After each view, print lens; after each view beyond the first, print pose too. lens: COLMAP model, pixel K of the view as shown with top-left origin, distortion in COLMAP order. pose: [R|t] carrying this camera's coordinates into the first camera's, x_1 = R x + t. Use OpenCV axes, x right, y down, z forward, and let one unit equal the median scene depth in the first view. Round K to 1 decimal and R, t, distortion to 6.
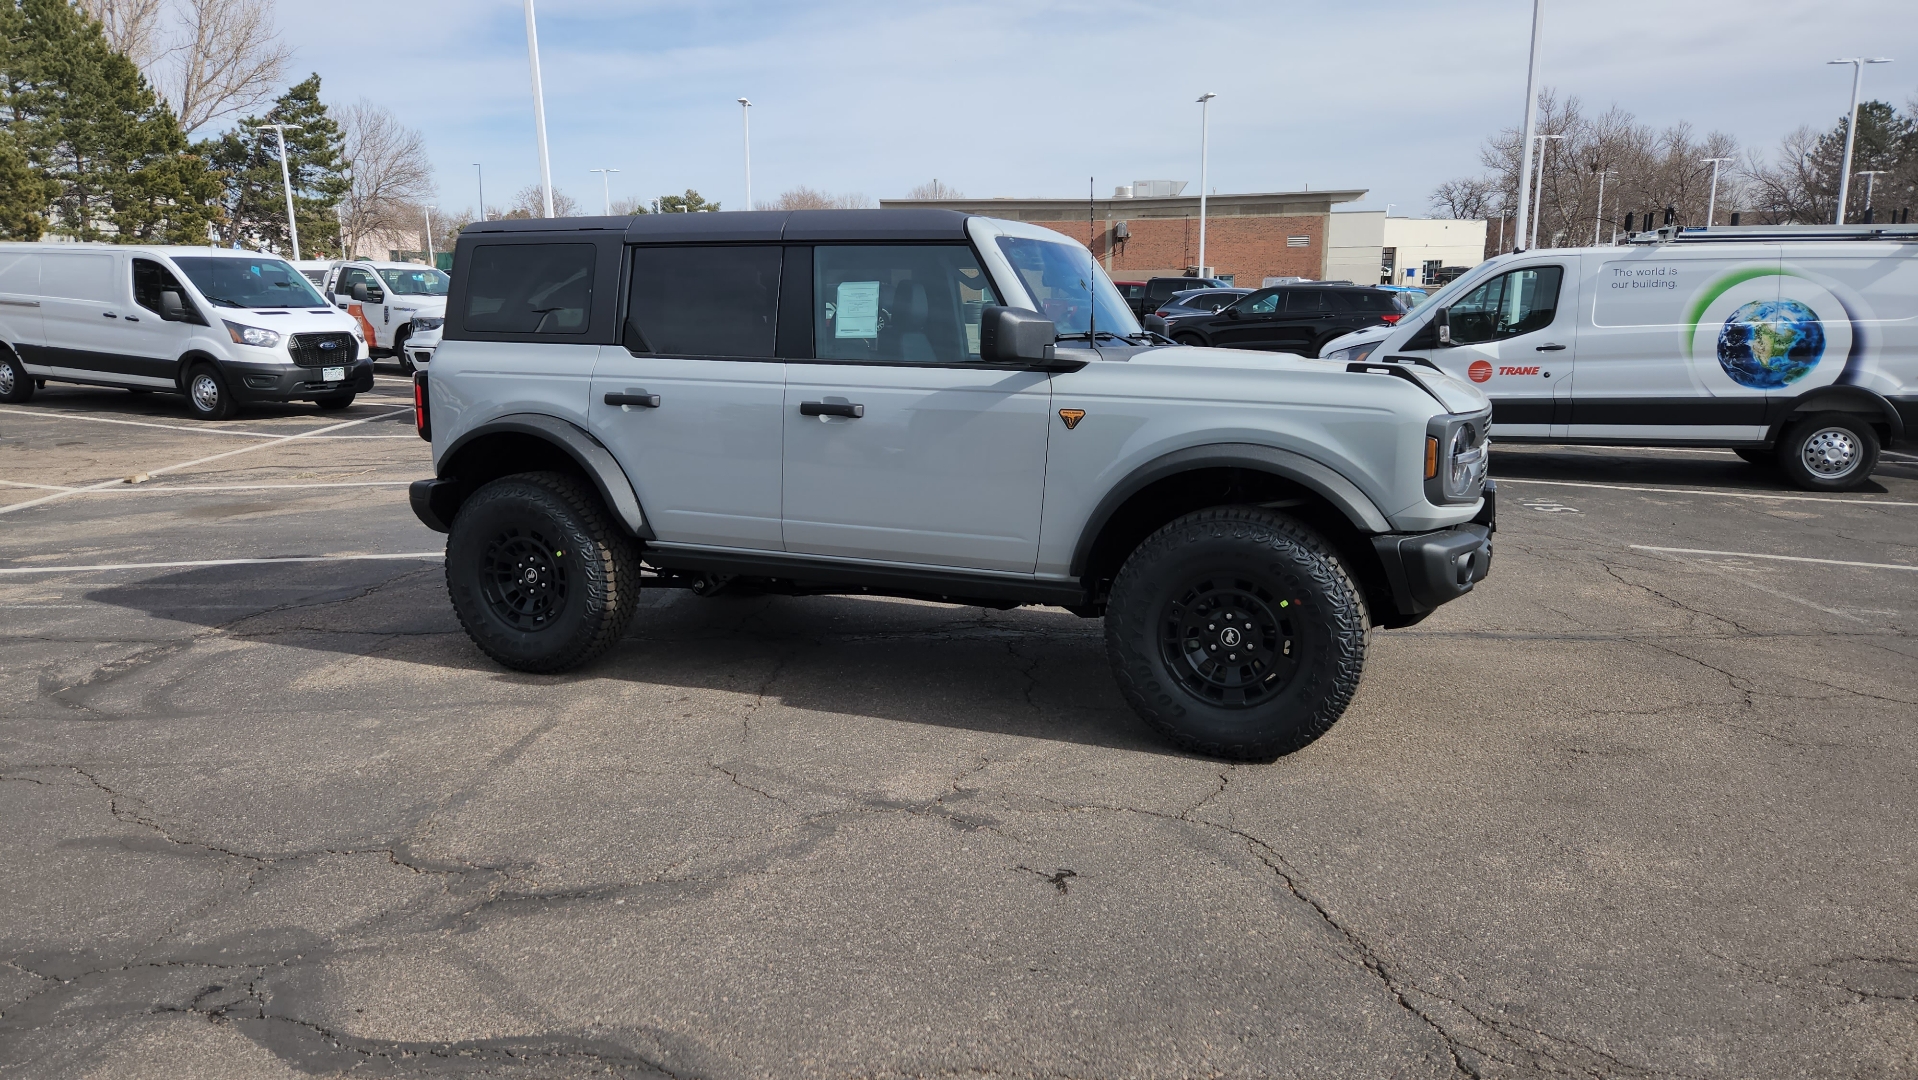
lens RADIAL K [[1283.9, 0, 907.0], [0, 1283.9, 538.7], [0, 0, 1]] dist [0.071563, -0.055860]
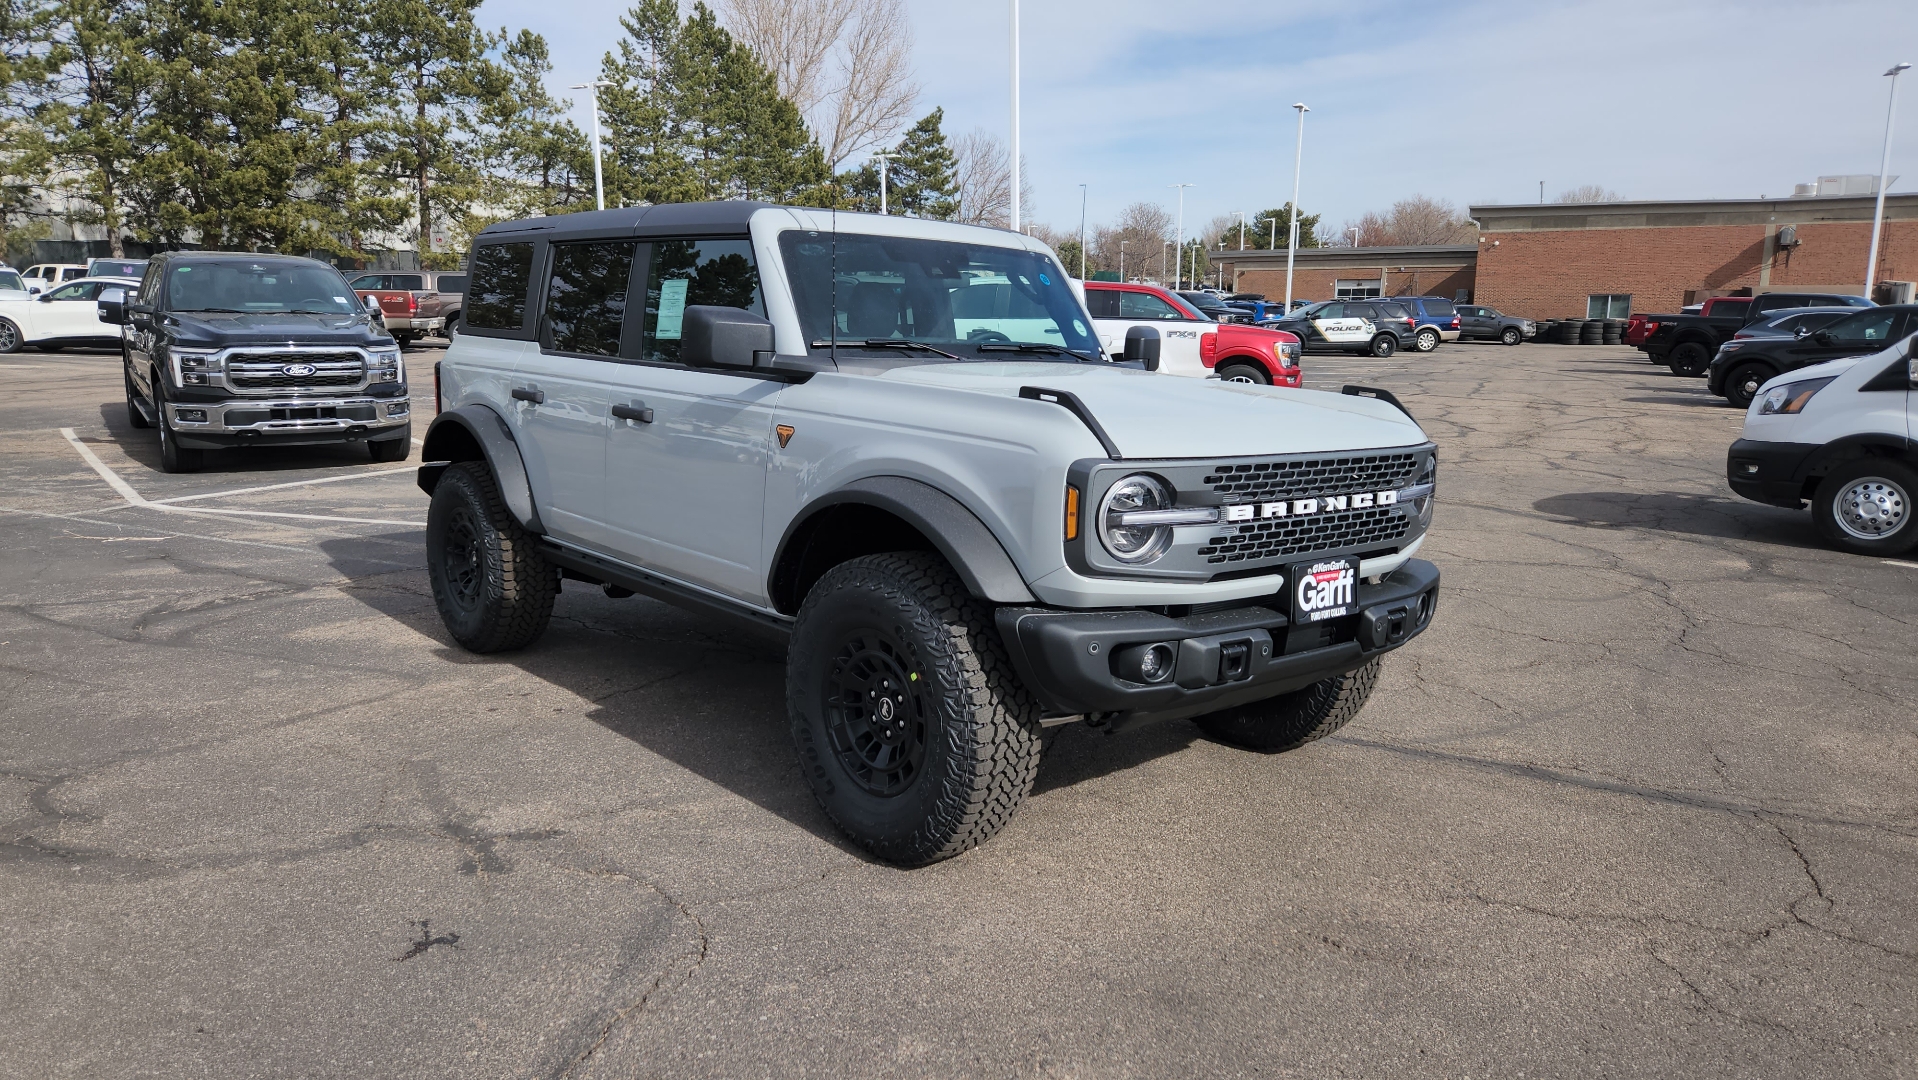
lens RADIAL K [[1277.1, 0, 909.2], [0, 1277.1, 552.5], [0, 0, 1]] dist [0.073955, -0.057869]
pose [[0.898298, 0.098351, -0.428238, 0.443150], [-0.098425, 0.994901, 0.022032, -0.031796], [0.428221, 0.022358, 0.903397, 0.191633]]
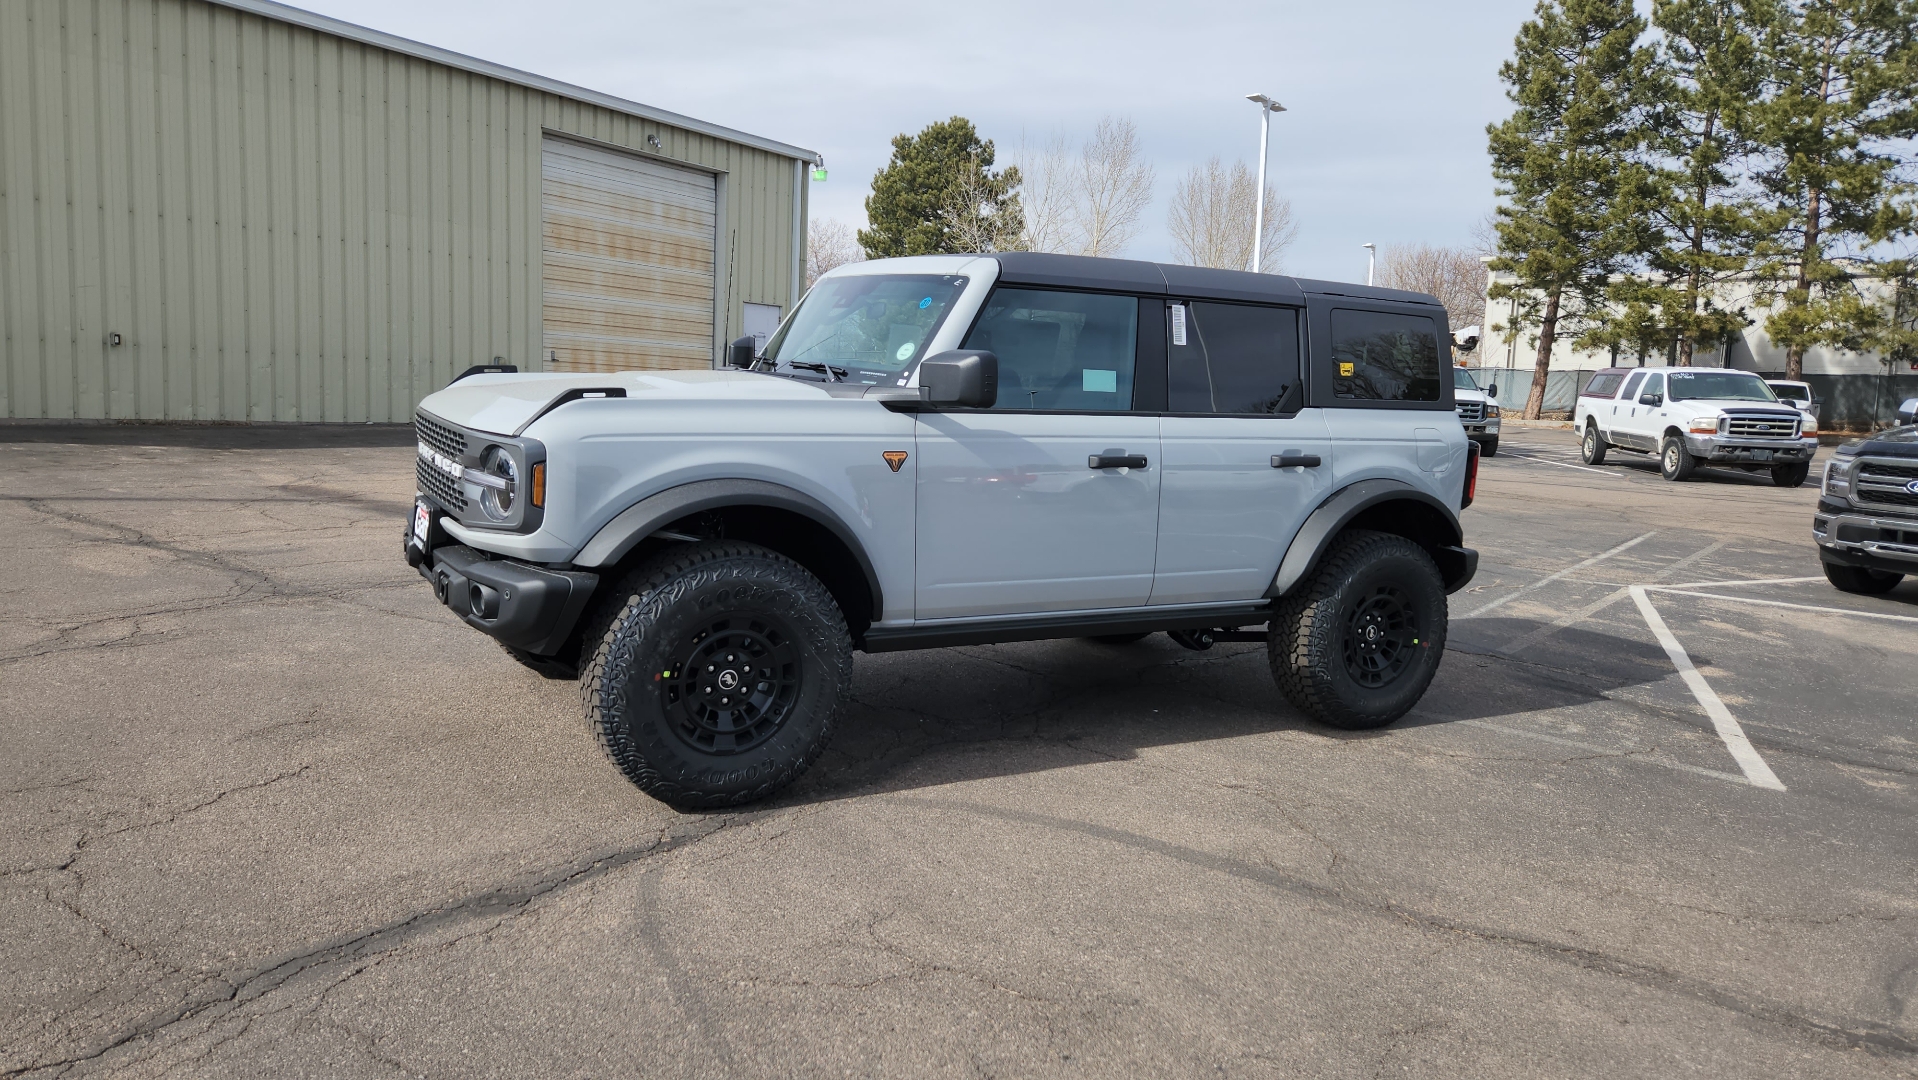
lens RADIAL K [[1249.1, 0, 923.6], [0, 1249.1, 543.7], [0, 0, 1]] dist [0.070836, -0.052420]
pose [[-0.586061, 0.083523, -0.805950, 0.782646], [-0.193716, 0.951385, 0.239459, -0.240832], [0.786770, 0.296463, -0.541390, 1.434450]]
